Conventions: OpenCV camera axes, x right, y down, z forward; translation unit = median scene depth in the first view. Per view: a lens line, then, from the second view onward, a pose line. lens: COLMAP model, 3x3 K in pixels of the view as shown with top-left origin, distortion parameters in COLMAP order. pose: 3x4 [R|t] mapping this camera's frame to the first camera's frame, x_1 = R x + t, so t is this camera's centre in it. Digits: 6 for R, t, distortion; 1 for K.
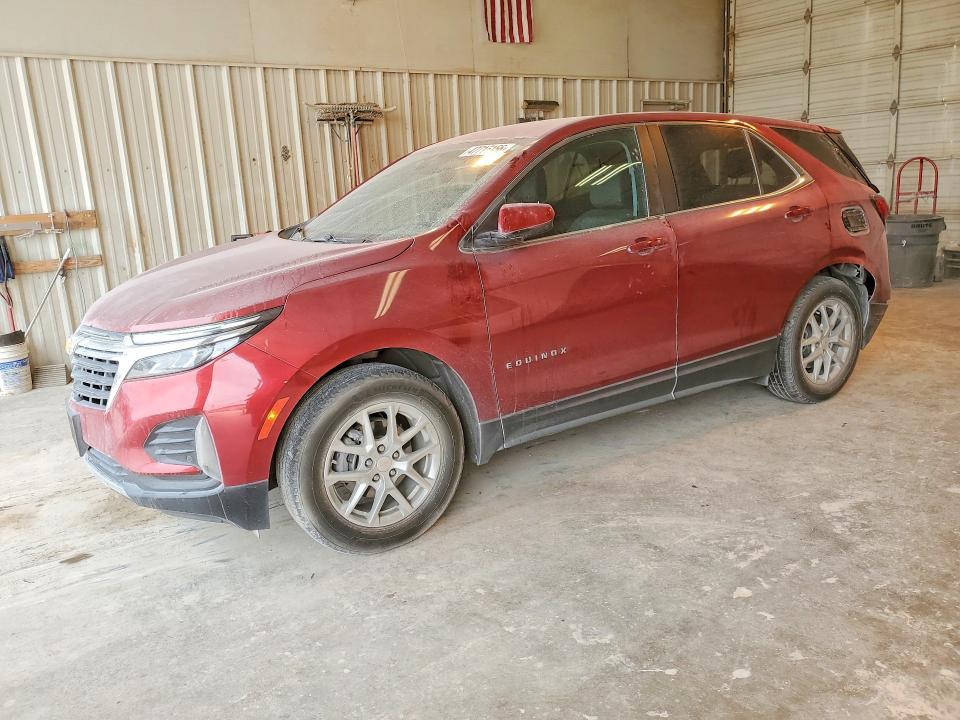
lens RADIAL K [[750.2, 0, 475.6], [0, 750.2, 357.8], [0, 0, 1]] dist [0.011797, 0.009105]
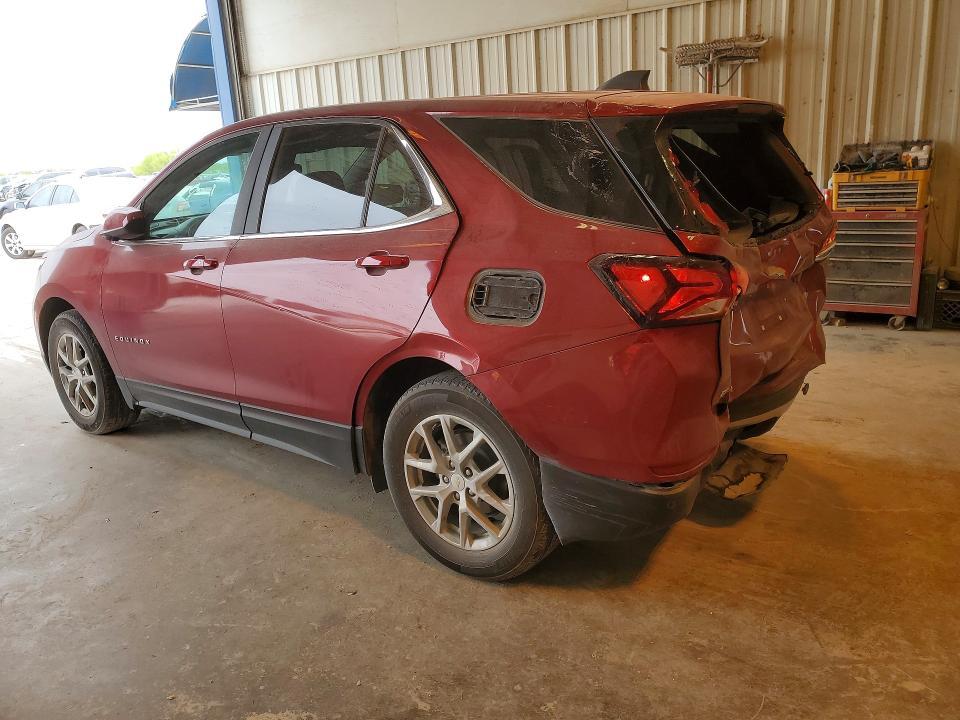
lens RADIAL K [[759.4, 0, 479.9], [0, 759.4, 359.9], [0, 0, 1]] dist [0.011480, 0.002710]
pose [[0.318928, 0.294689, -0.900801, 1.040955], [-0.178463, 0.952105, 0.248288, -0.282769], [0.930826, 0.081573, 0.356244, 0.833586]]
